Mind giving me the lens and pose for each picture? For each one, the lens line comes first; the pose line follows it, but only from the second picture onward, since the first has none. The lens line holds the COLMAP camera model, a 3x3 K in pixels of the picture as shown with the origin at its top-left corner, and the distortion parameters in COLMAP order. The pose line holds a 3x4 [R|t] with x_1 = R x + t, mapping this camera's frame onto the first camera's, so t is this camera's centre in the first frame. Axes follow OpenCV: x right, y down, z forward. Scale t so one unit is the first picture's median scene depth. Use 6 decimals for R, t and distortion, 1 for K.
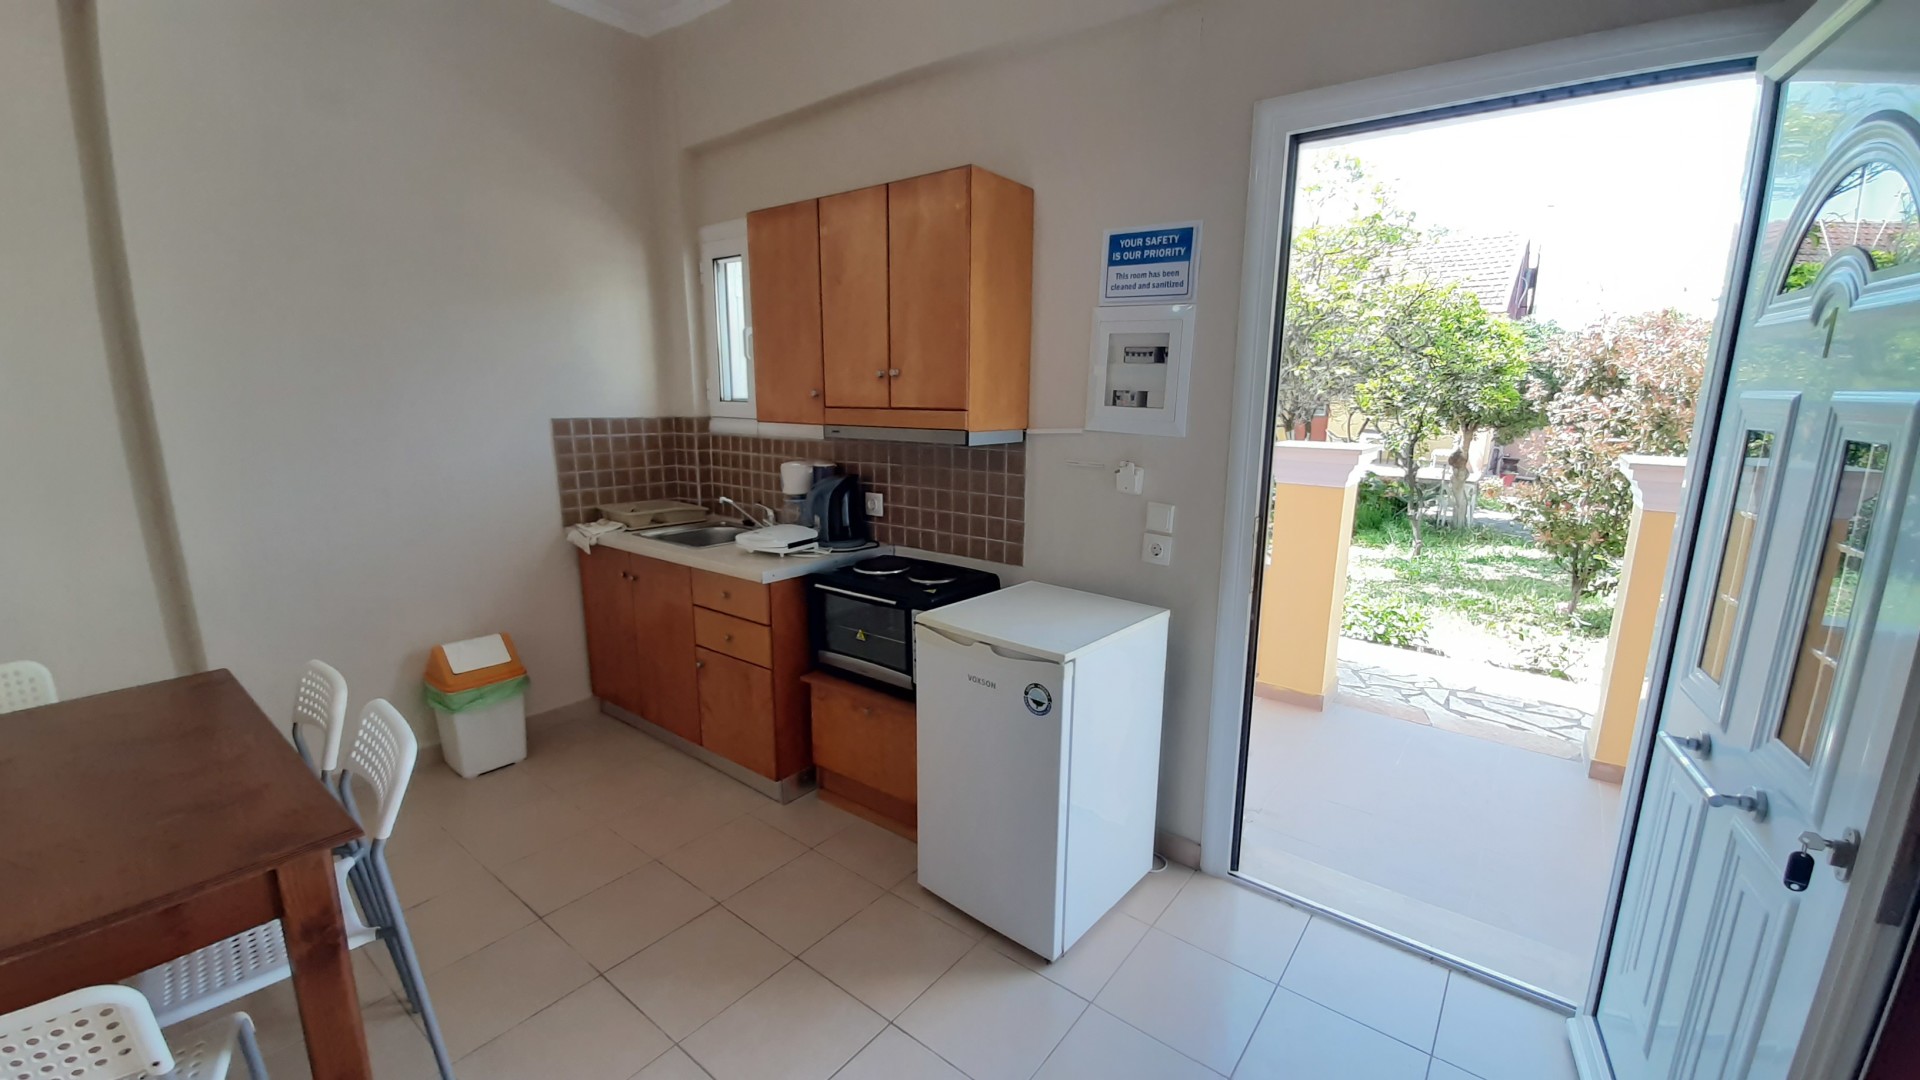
lens RADIAL K [[755.2, 0, 982.5], [0, 755.2, 544.3], [0, 0, 1]] dist [0.010194, -0.012677]
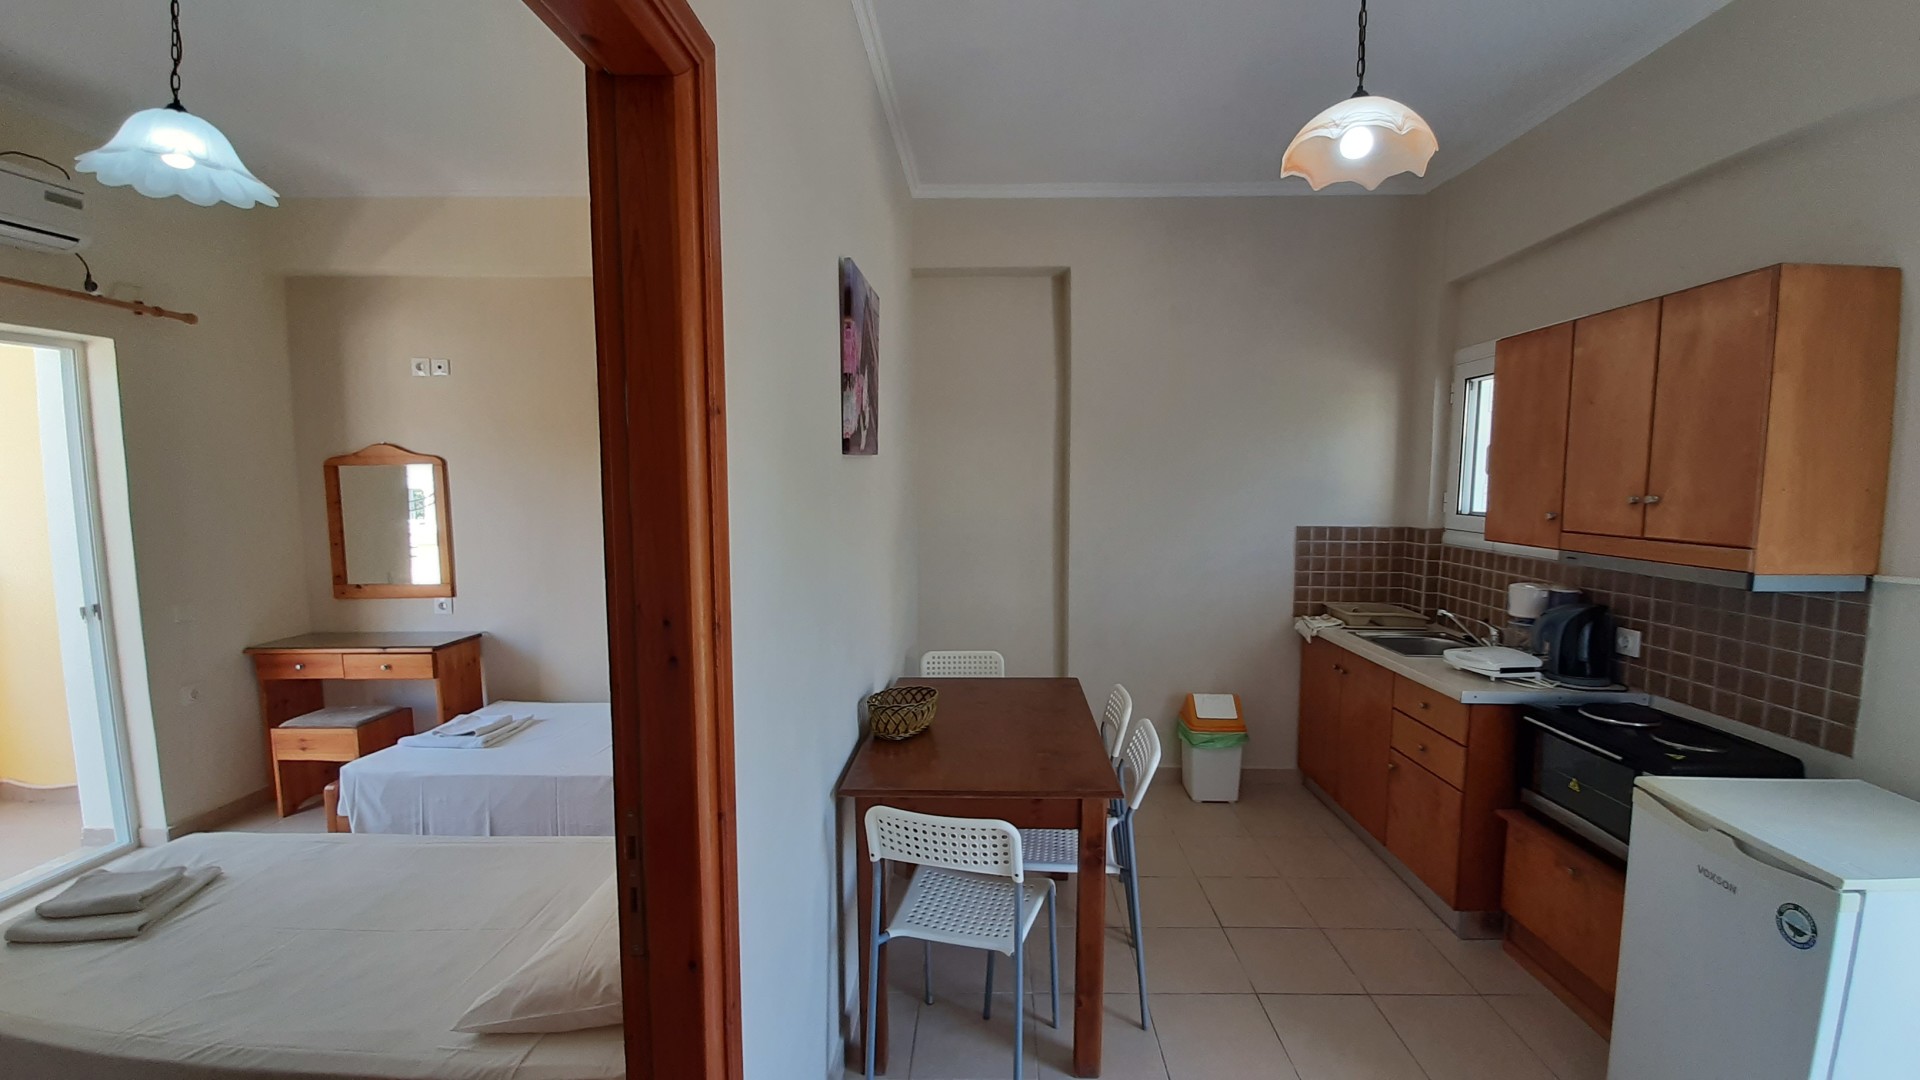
lens RADIAL K [[755.2, 0, 982.5], [0, 755.2, 544.3], [0, 0, 1]] dist [0.010194, -0.012677]
pose [[0.598161, 0.062994, -0.798896, 0.107773], [-0.156370, 0.986918, -0.039259, -0.014960], [0.785972, 0.148407, 0.600187, -0.122452]]
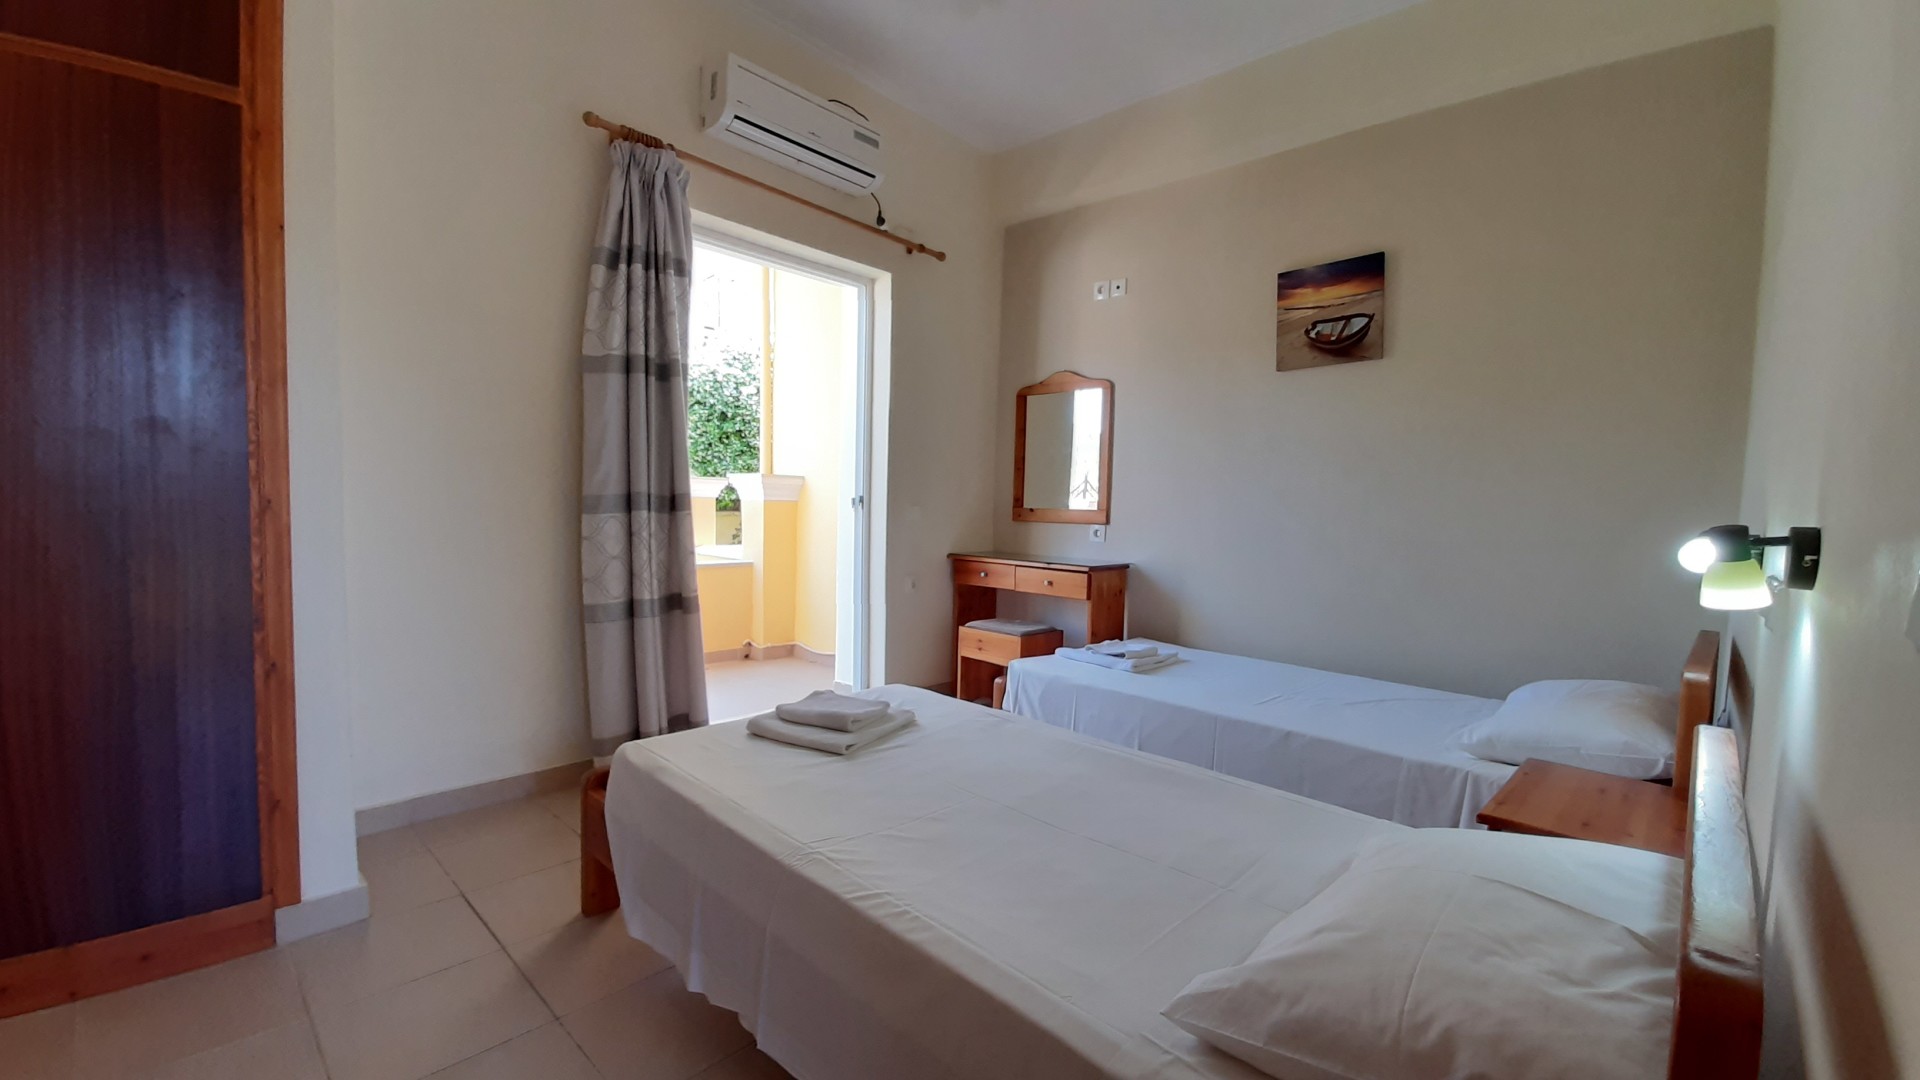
lens RADIAL K [[755.2, 0, 982.5], [0, 755.2, 544.3], [0, 0, 1]] dist [0.010194, -0.012677]
pose [[-0.090318, 0.047439, -0.994783, -0.250541], [-0.232392, 0.970286, 0.067370, 0.191622], [0.968420, 0.237264, -0.076609, -0.144335]]
